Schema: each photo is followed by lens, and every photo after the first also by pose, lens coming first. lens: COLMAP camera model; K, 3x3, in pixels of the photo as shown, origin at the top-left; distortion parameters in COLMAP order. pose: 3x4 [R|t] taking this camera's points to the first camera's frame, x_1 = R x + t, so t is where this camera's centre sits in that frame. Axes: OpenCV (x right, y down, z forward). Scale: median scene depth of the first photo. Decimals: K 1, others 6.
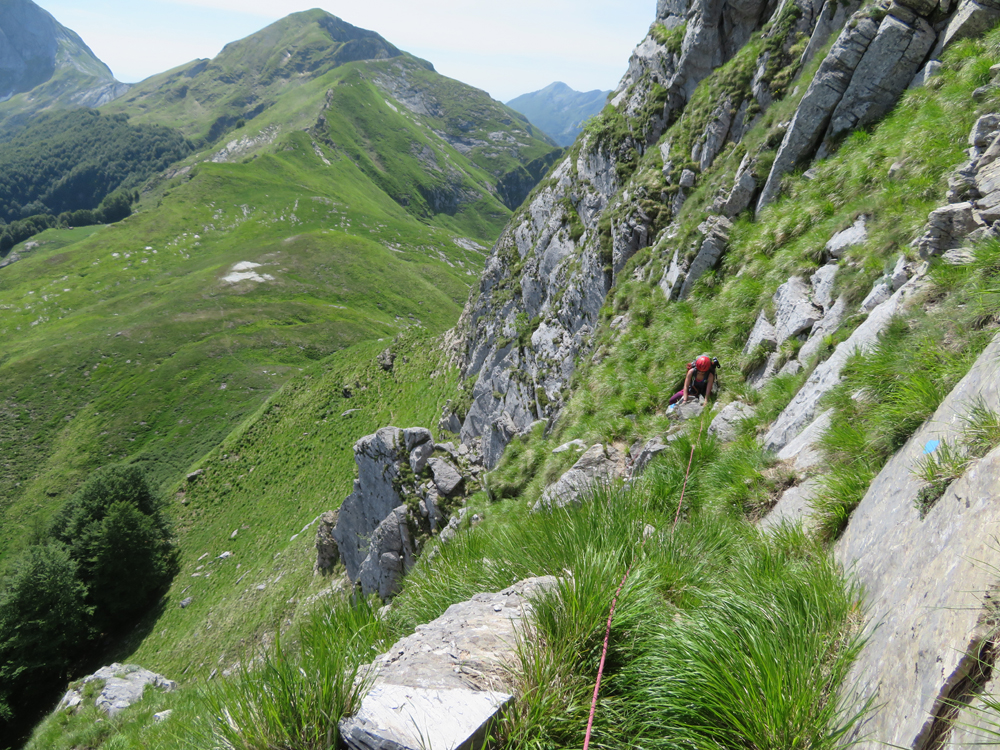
lens RADIAL K [[729.8, 0, 499.8], [0, 729.8, 375.6], [0, 0, 1]] dist [-0.002154, -0.000984]
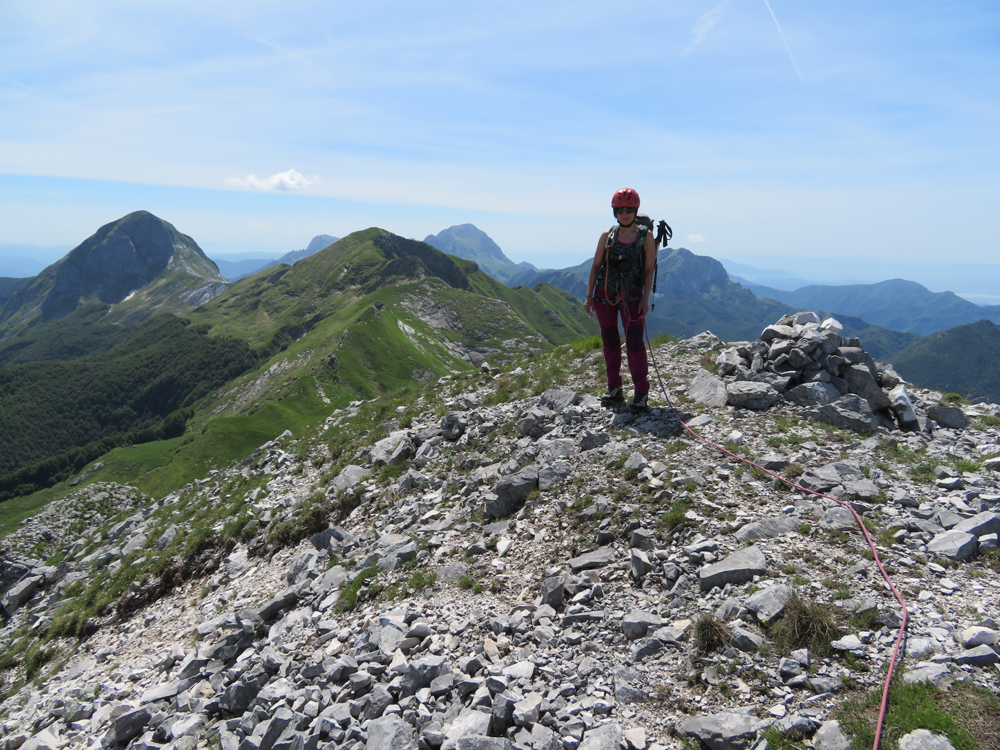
lens RADIAL K [[729.8, 0, 500.7], [0, 729.8, 374.3], [0, 0, 1]] dist [-0.002154, -0.000984]
pose [[0.991374, -0.016884, -0.129969, 0.125595], [-0.007811, 0.982292, -0.187191, -0.068696], [0.130829, 0.186592, 0.973688, -0.089278]]
